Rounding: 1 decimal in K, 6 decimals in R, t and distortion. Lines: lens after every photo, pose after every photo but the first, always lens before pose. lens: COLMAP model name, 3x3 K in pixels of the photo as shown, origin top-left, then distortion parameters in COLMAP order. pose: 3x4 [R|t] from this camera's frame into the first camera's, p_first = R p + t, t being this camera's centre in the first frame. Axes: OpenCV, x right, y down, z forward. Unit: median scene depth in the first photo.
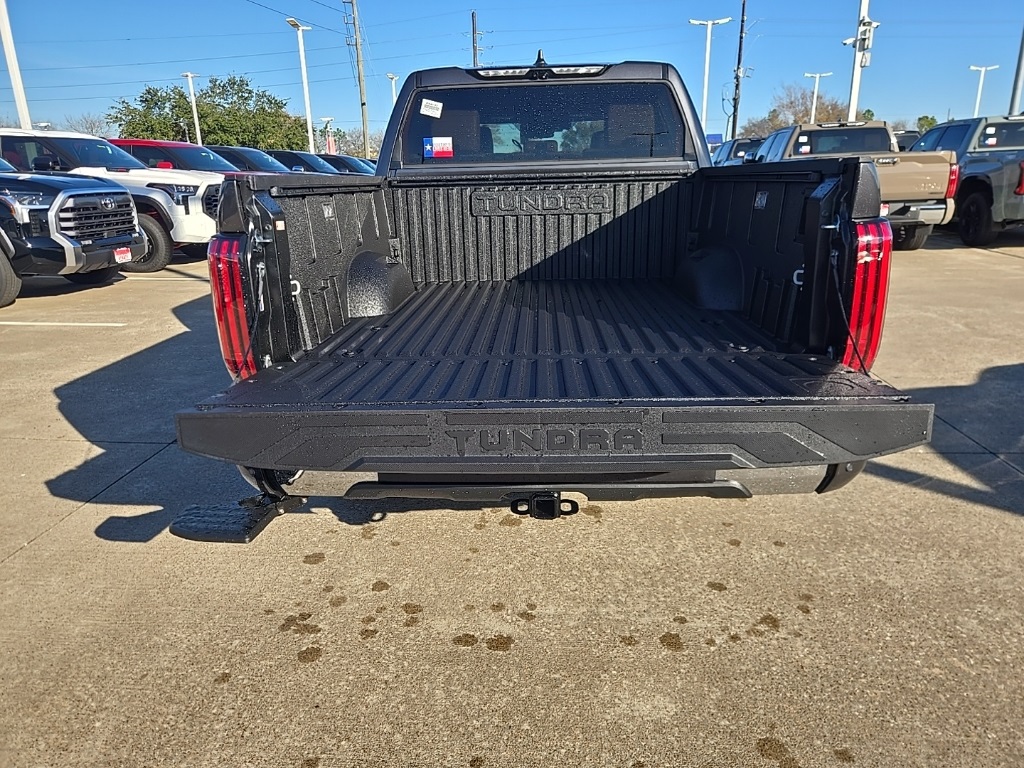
lens RADIAL K [[690.7, 0, 512.0], [0, 690.7, 384.0], [0, 0, 1]] dist [0.072030, -0.054773]
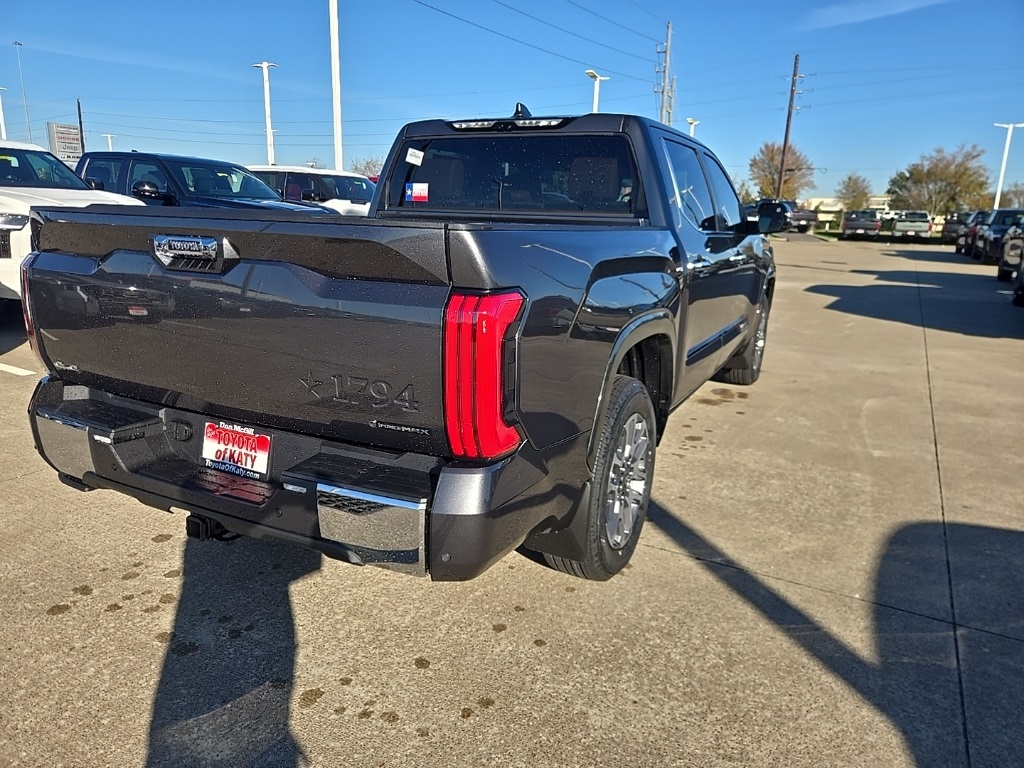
lens RADIAL K [[694.7, 0, 508.2], [0, 694.7, 381.5], [0, 0, 1]] dist [0.032879, -0.003055]
pose [[0.906561, 0.146561, -0.395811, 0.484682], [-0.168858, 0.985398, -0.021878, -0.055617], [0.386825, 0.086669, 0.918071, 0.101988]]
